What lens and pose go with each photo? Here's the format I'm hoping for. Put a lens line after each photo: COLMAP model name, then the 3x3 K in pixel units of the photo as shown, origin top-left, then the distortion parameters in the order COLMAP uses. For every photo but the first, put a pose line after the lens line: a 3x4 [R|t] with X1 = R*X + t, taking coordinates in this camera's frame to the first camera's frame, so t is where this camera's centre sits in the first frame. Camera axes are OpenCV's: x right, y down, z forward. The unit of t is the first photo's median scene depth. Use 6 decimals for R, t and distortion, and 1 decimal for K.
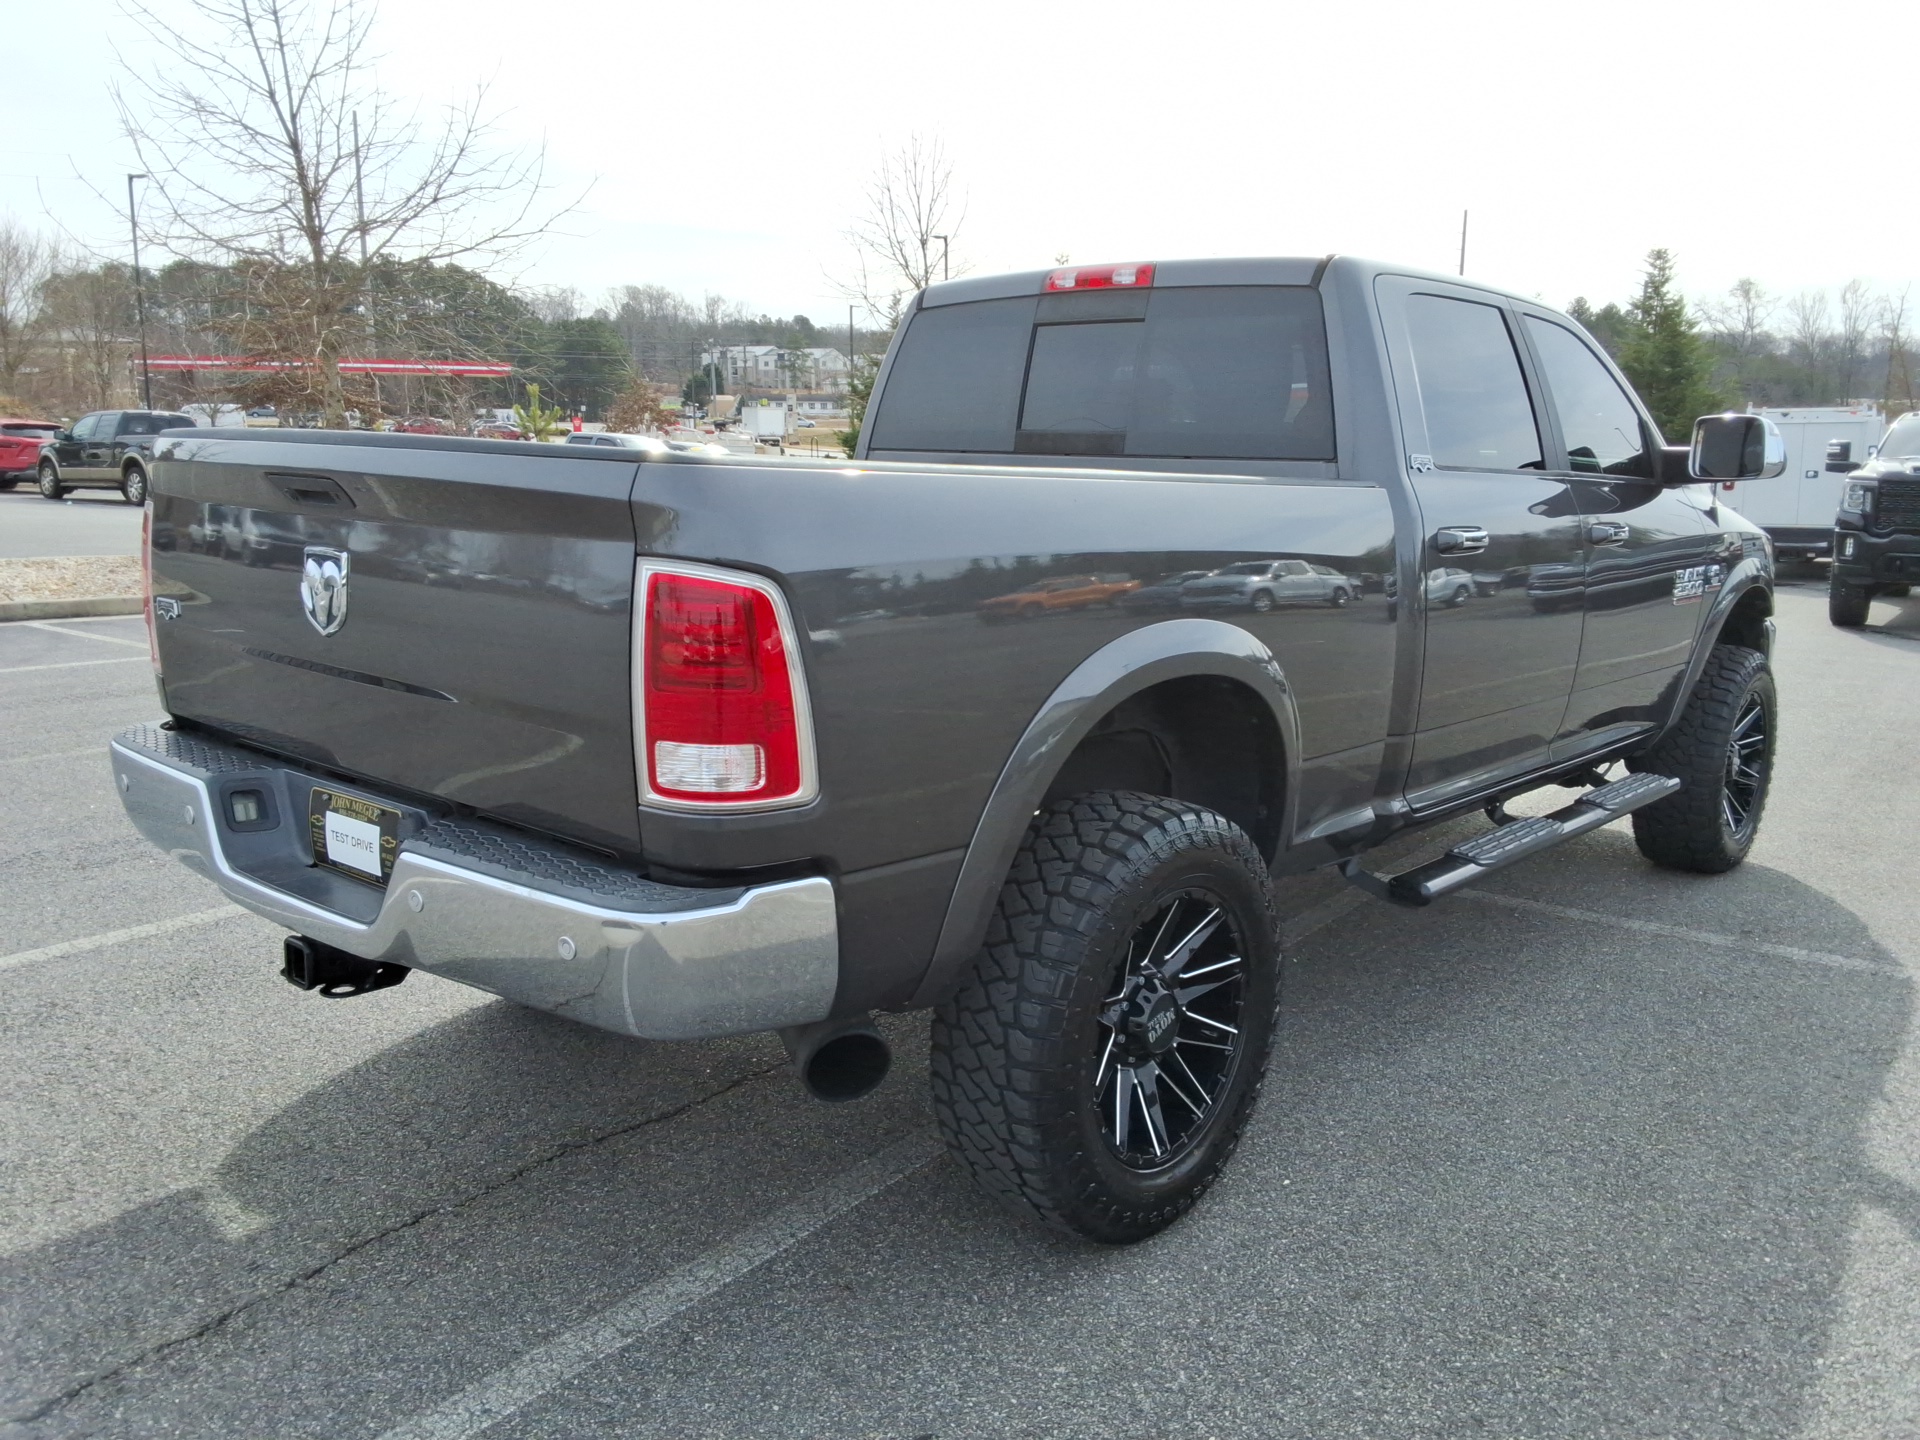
lens RADIAL K [[1545.1, 0, 973.5], [0, 1545.1, 711.0], [0, 0, 1]] dist [0.108706, -0.170886]
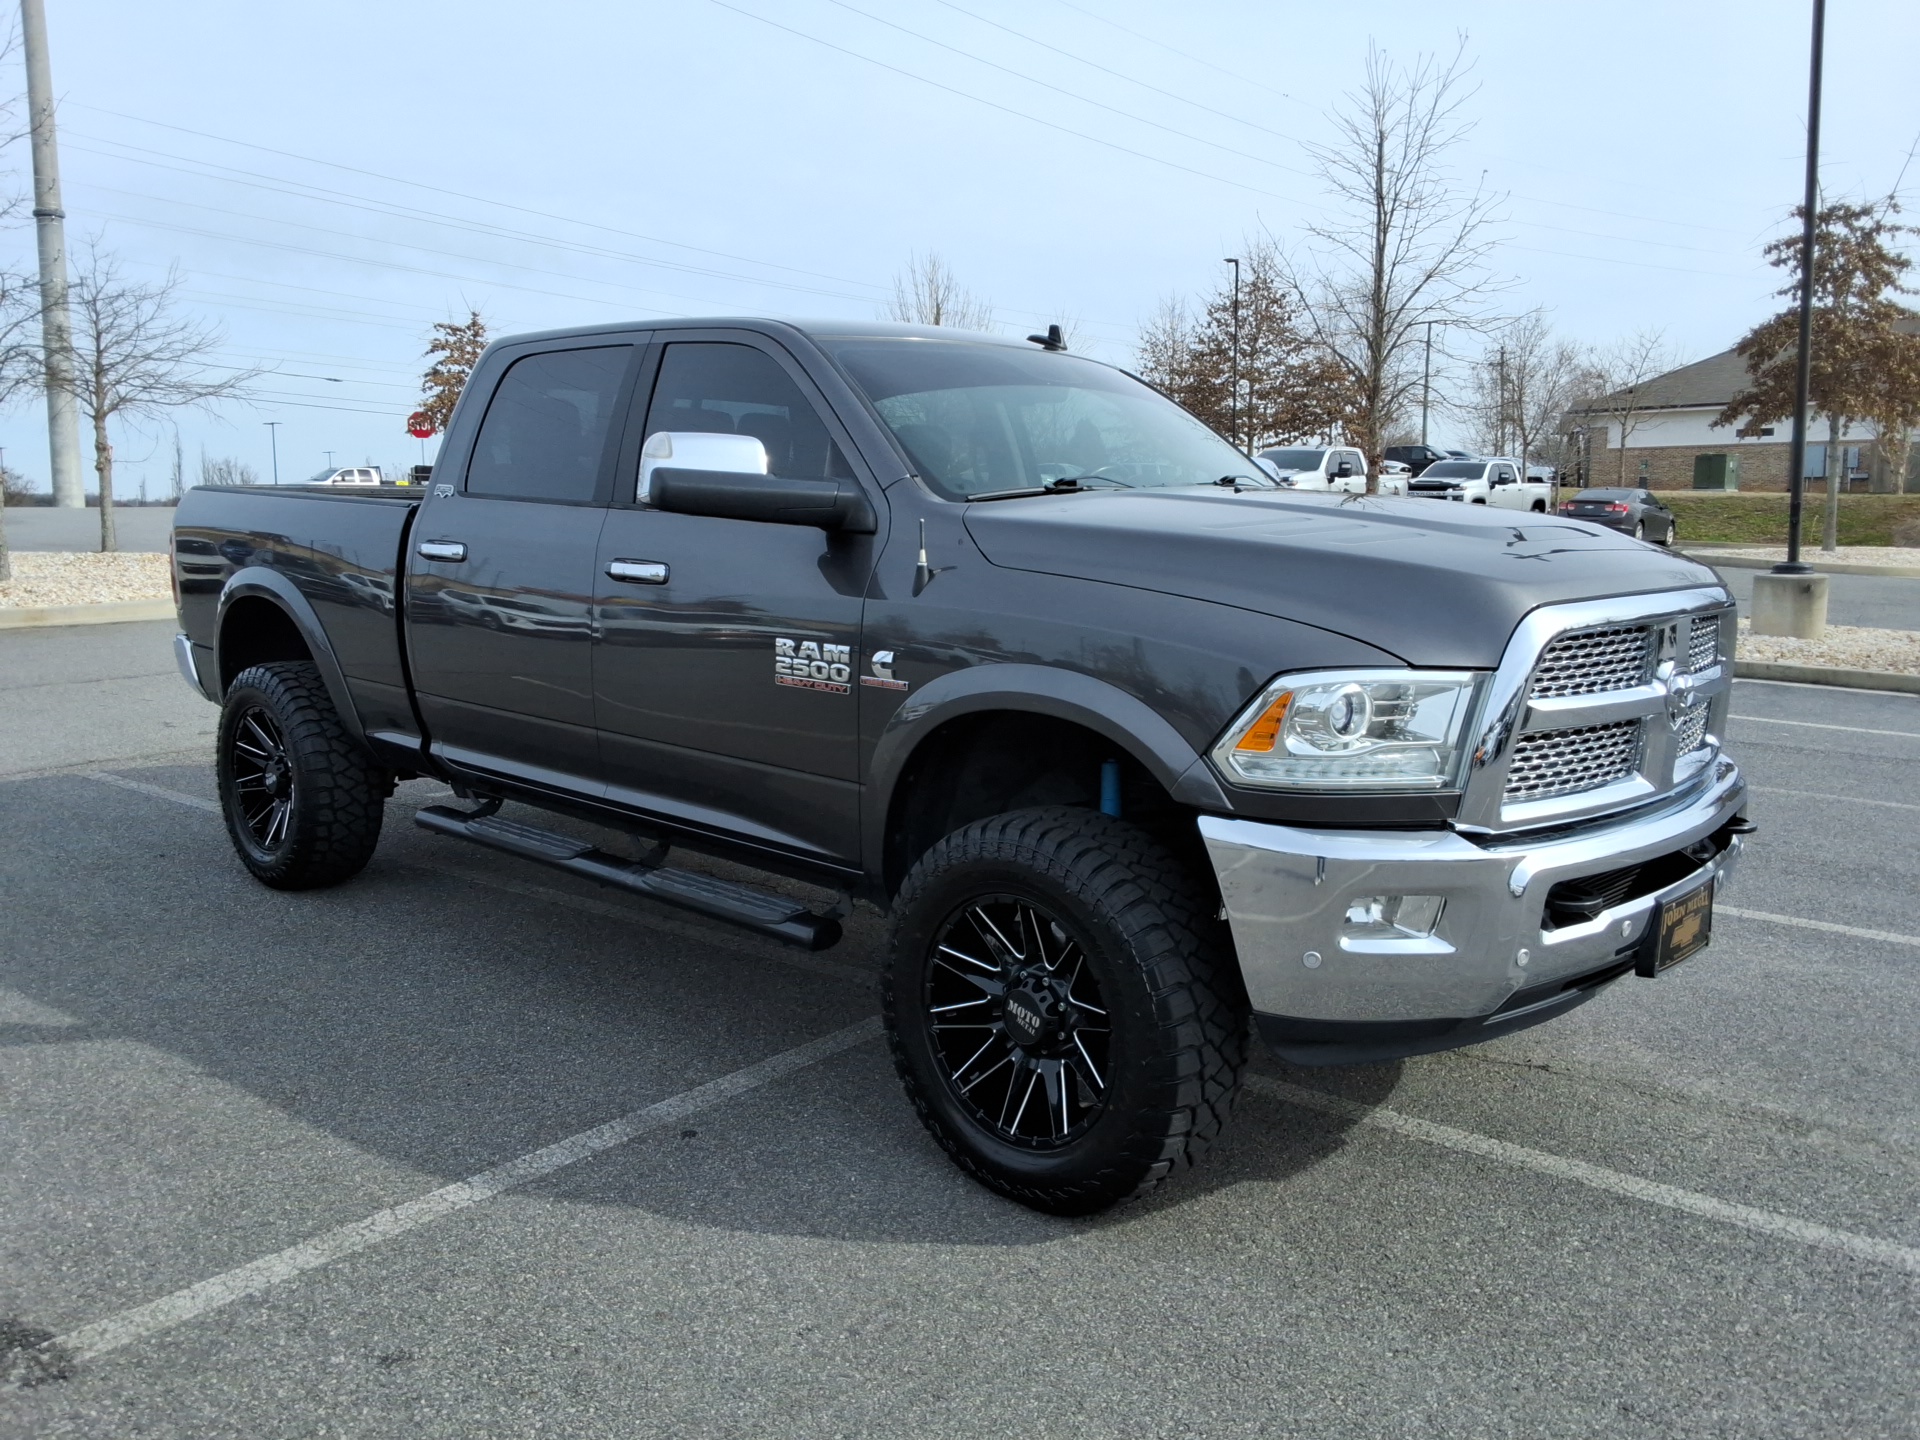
lens RADIAL K [[1545.1, 0, 979.1], [0, 1545.1, 706.1], [0, 0, 1]] dist [0.108706, -0.170886]
pose [[-0.040471, 0.115611, -0.992470, 2.069710], [-0.178394, 0.976488, 0.121024, -0.290851], [0.983126, 0.181949, -0.018895, 1.936975]]
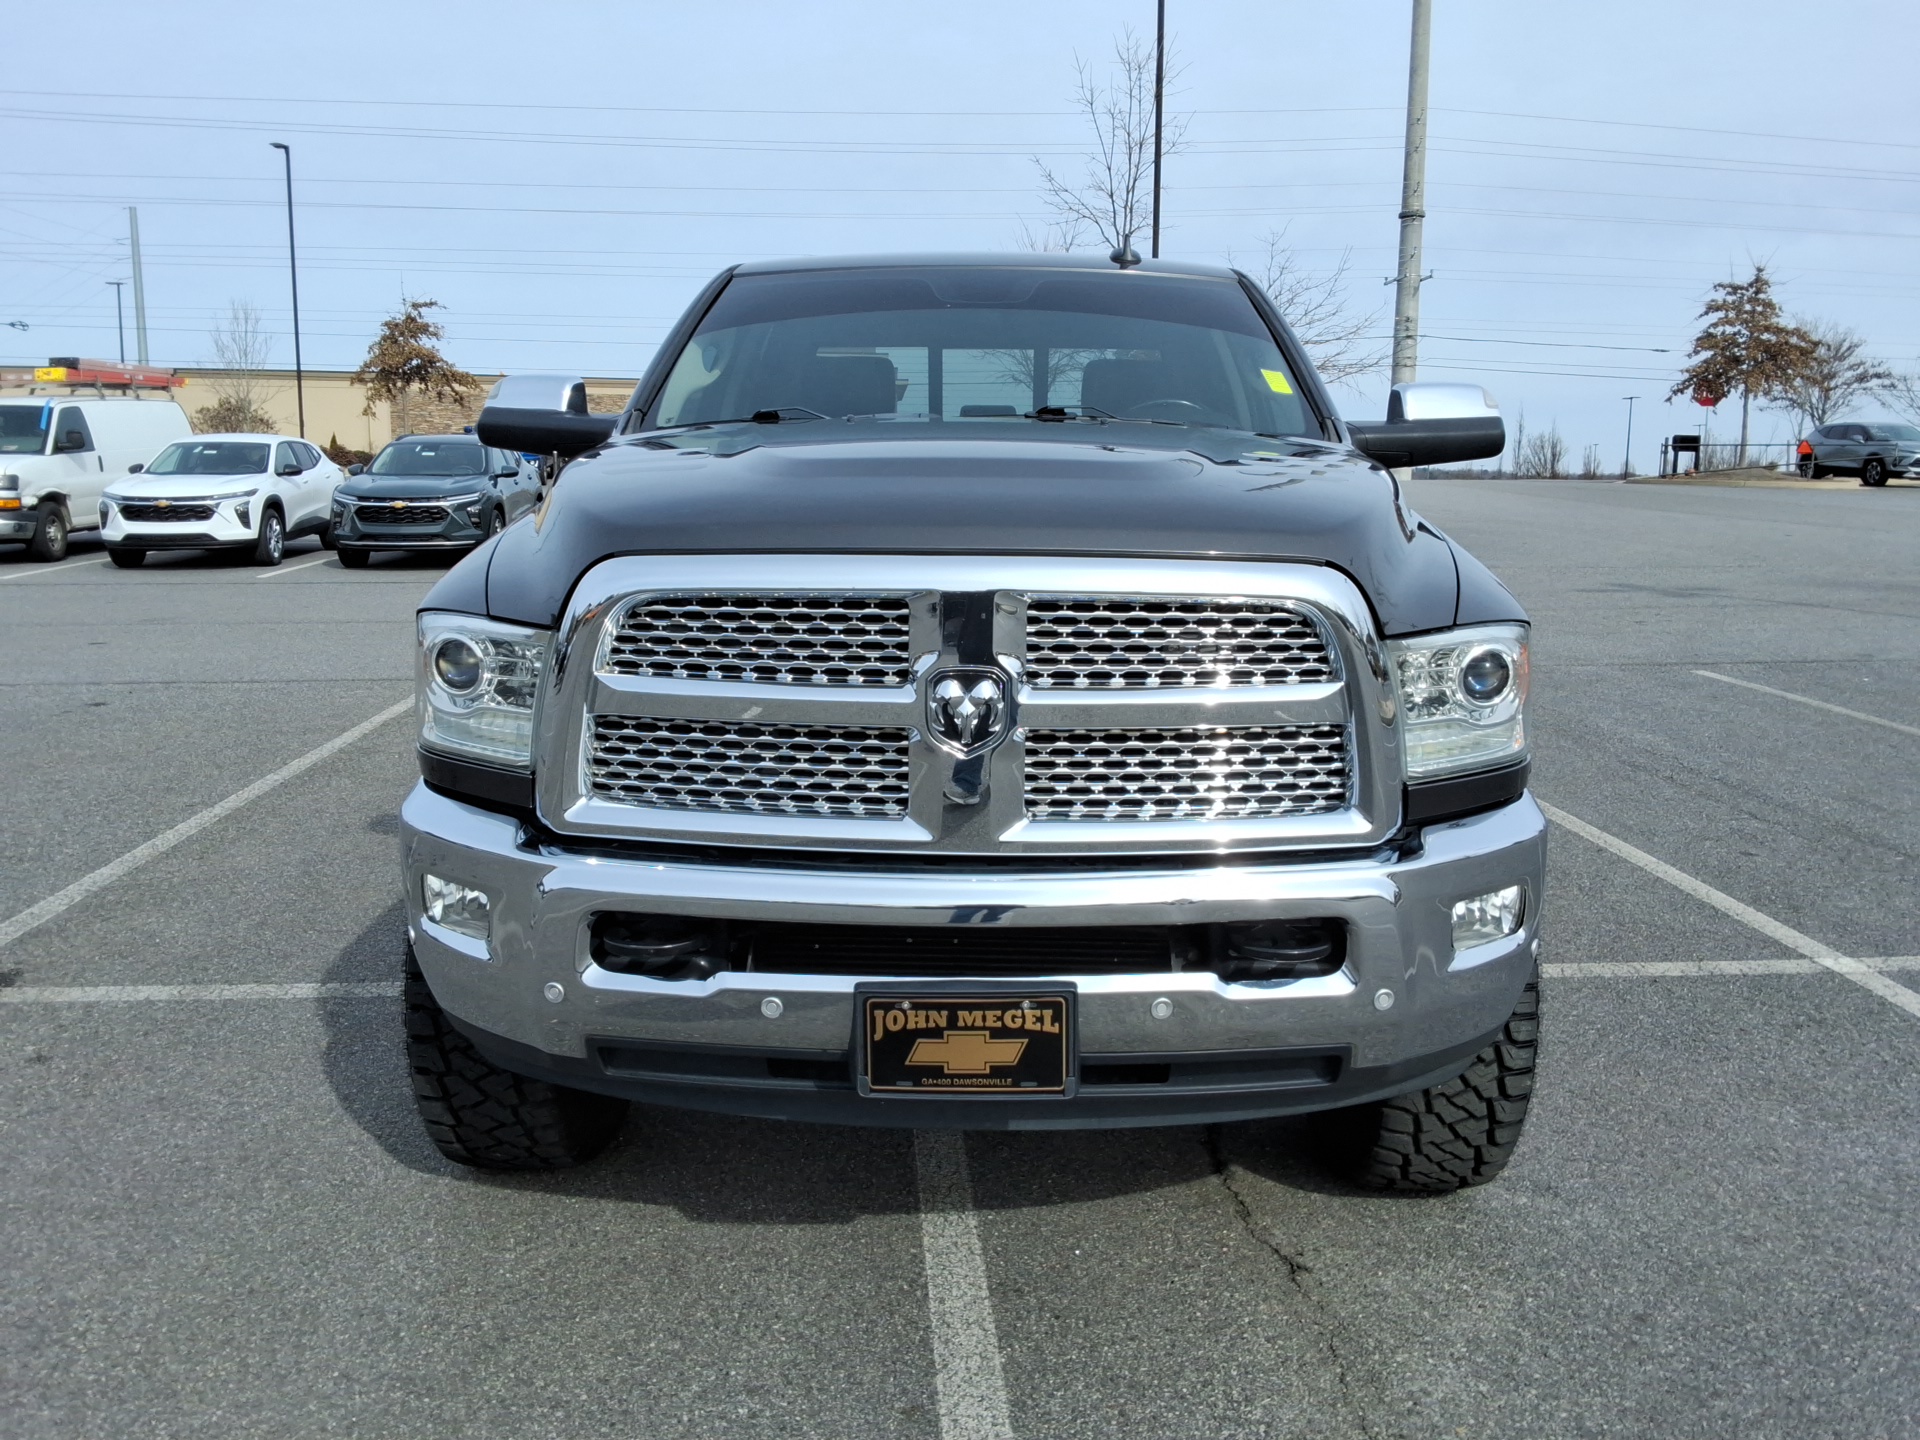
lens RADIAL K [[1545.1, 0, 977.2], [0, 1545.1, 701.8], [0, 0, 1]] dist [0.108706, -0.170886]
pose [[-0.772792, 0.073504, -0.630388, 1.390344], [-0.128911, 0.954385, 0.269315, -0.460679], [0.621429, 0.289389, -0.728066, 2.981197]]
